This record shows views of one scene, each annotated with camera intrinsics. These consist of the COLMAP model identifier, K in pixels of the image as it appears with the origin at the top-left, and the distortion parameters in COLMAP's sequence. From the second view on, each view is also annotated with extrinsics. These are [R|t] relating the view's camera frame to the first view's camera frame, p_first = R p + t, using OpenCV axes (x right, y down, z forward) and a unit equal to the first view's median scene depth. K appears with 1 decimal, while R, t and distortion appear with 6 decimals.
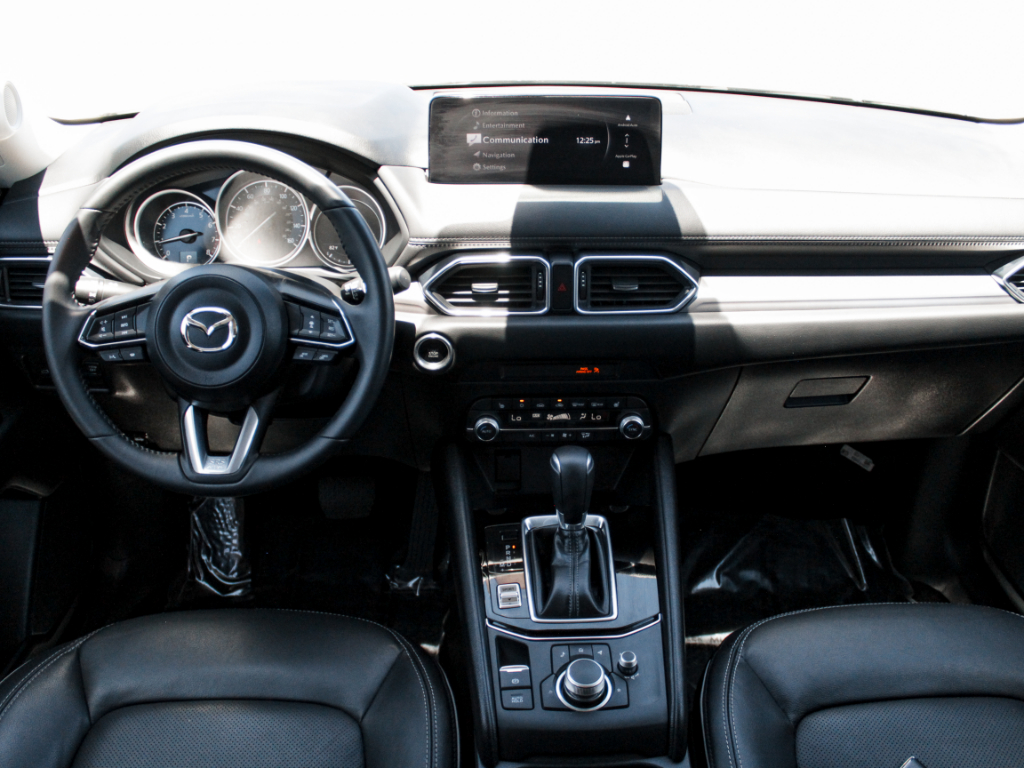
lens RADIAL K [[921.7, 0, 512.0], [0, 921.7, 384.0], [0, 0, 1]] dist [-0.171684, 0.132983]
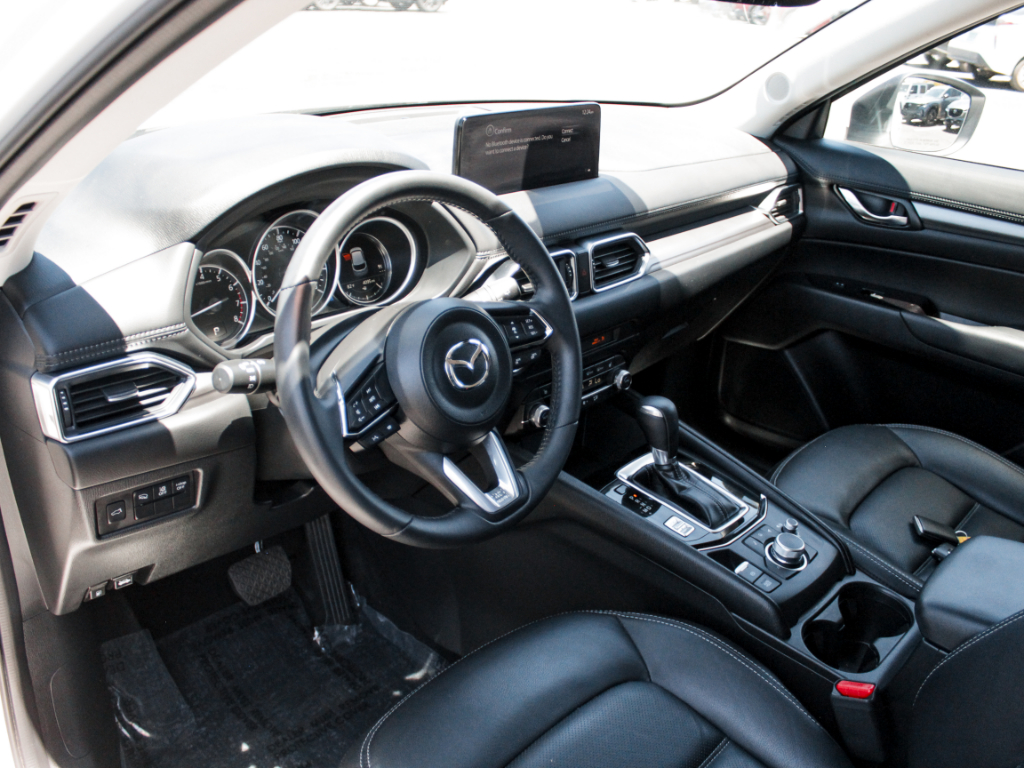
lens RADIAL K [[921.7, 0, 512.0], [0, 921.7, 384.0], [0, 0, 1]] dist [-0.171684, 0.132983]
pose [[0.708208, -0.262802, 0.655268, -0.798308], [0.276454, 0.957250, 0.085126, -0.094277], [-0.649627, 0.120864, 0.750584, 0.213519]]
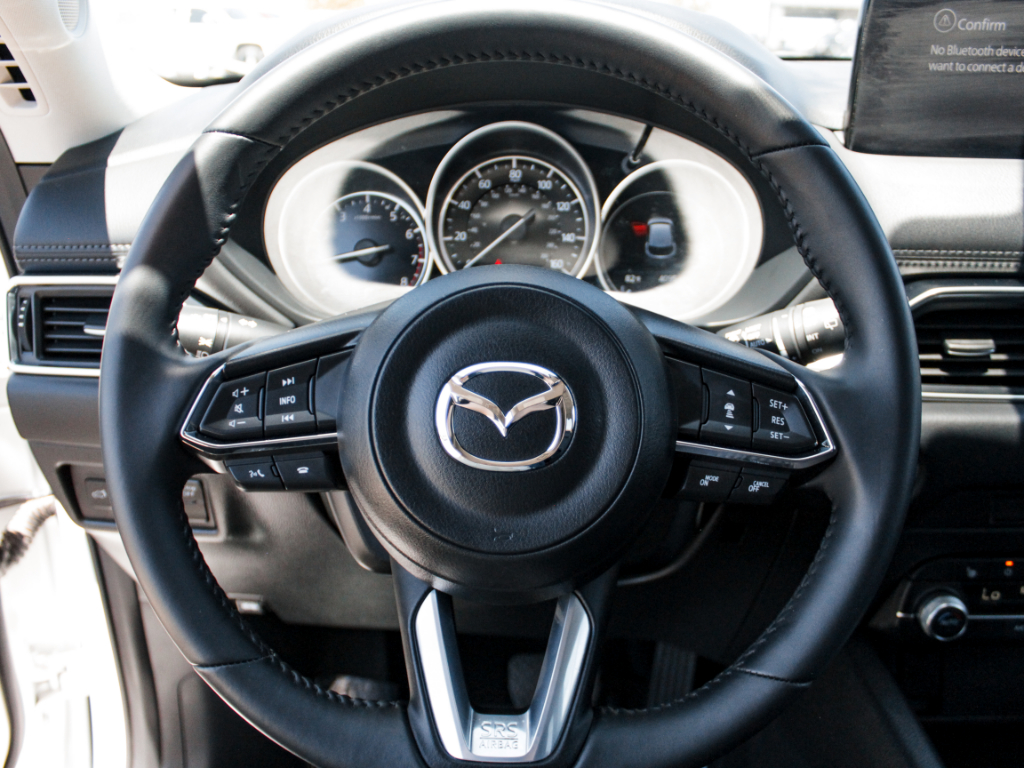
lens RADIAL K [[881.8, 0, 512.0], [0, 881.8, 384.0], [0, 0, 1]] dist [-0.076706, 0.001047]
pose [[0.998863, 0.016551, -0.044702, -0.269636], [-0.021267, 0.994012, -0.107179, -0.027020], [0.042660, 0.108008, 0.993234, 0.513002]]
